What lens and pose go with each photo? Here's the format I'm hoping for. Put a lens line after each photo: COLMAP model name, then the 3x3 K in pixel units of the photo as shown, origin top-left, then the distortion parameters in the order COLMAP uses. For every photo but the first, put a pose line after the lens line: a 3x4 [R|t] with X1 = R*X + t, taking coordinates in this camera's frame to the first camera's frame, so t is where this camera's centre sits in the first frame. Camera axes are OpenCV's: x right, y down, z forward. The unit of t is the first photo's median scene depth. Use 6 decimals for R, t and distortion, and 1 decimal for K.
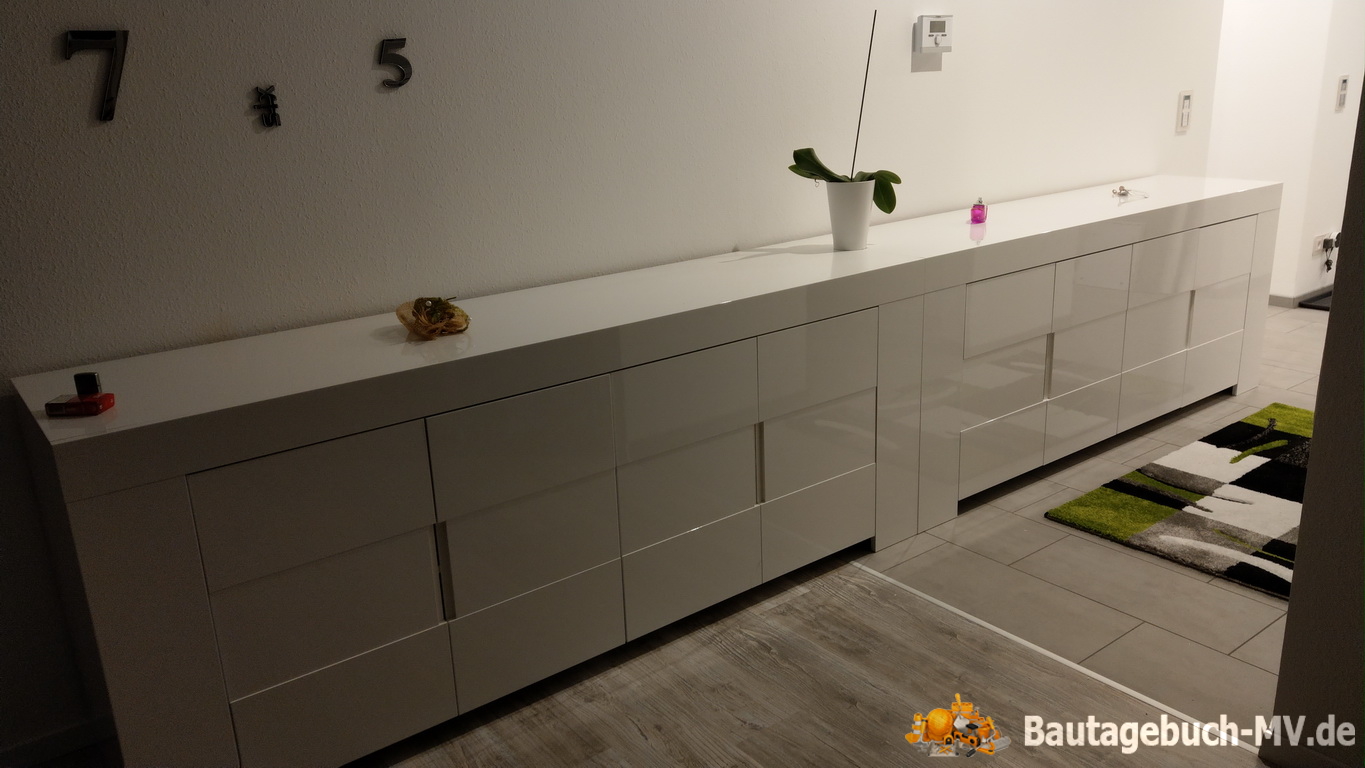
lens RADIAL K [[1043.5, 0, 682.5], [0, 1043.5, 384.0], [0, 0, 1]] dist [0.112195, -0.215229]
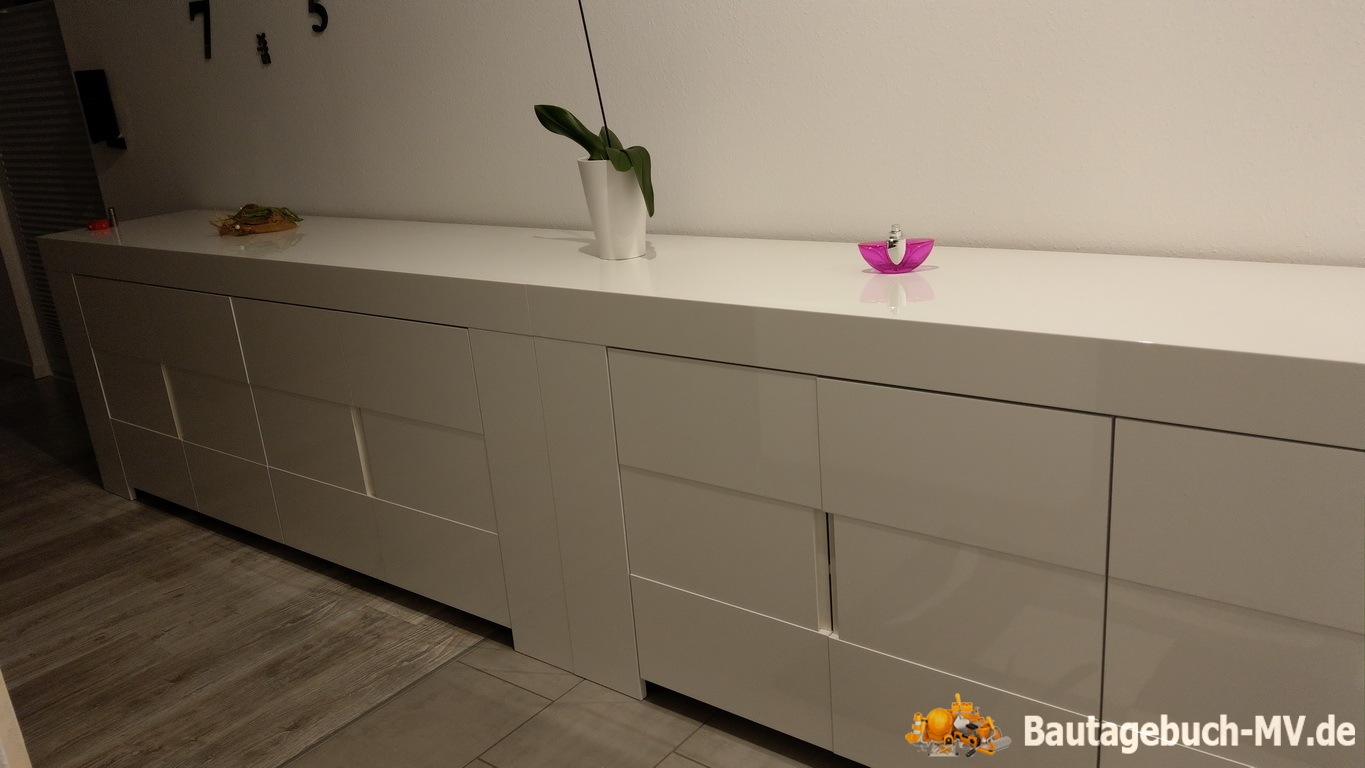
lens RADIAL K [[1042.4, 0, 702.0], [0, 1042.4, 390.8], [0, 0, 1]] dist [0.001867, -0.000461]
pose [[0.270763, 0.316515, -0.909124, 1.003131], [-0.218492, 0.939960, 0.262177, -0.287658], [0.937523, 0.127648, 0.323663, 1.021799]]
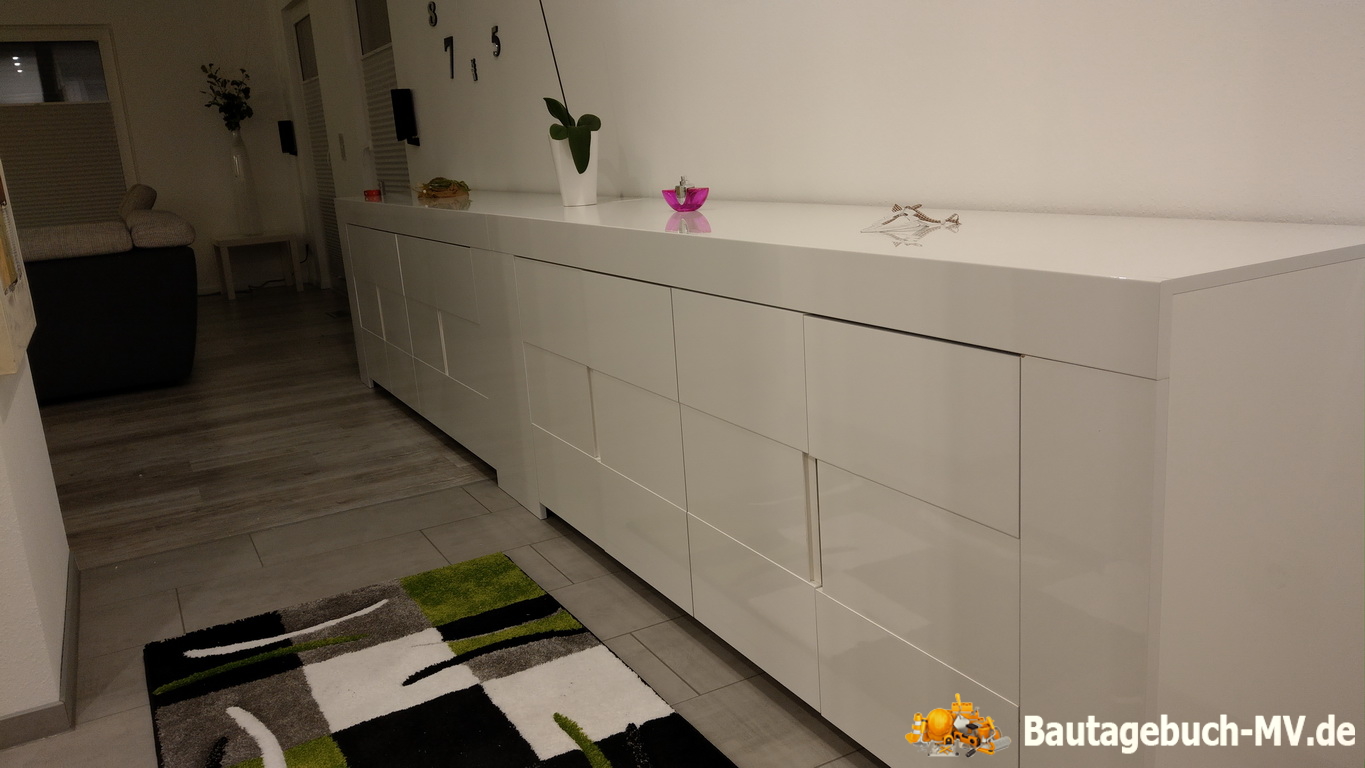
lens RADIAL K [[1038.4, 0, 687.9], [0, 1038.4, 384.3], [0, 0, 1]] dist [0.103212, -0.141430]
pose [[-0.148375, 0.278367, -0.948945, 1.335201], [-0.217619, 0.926854, 0.305914, -0.354462], [0.964690, 0.251899, -0.076944, 1.472739]]
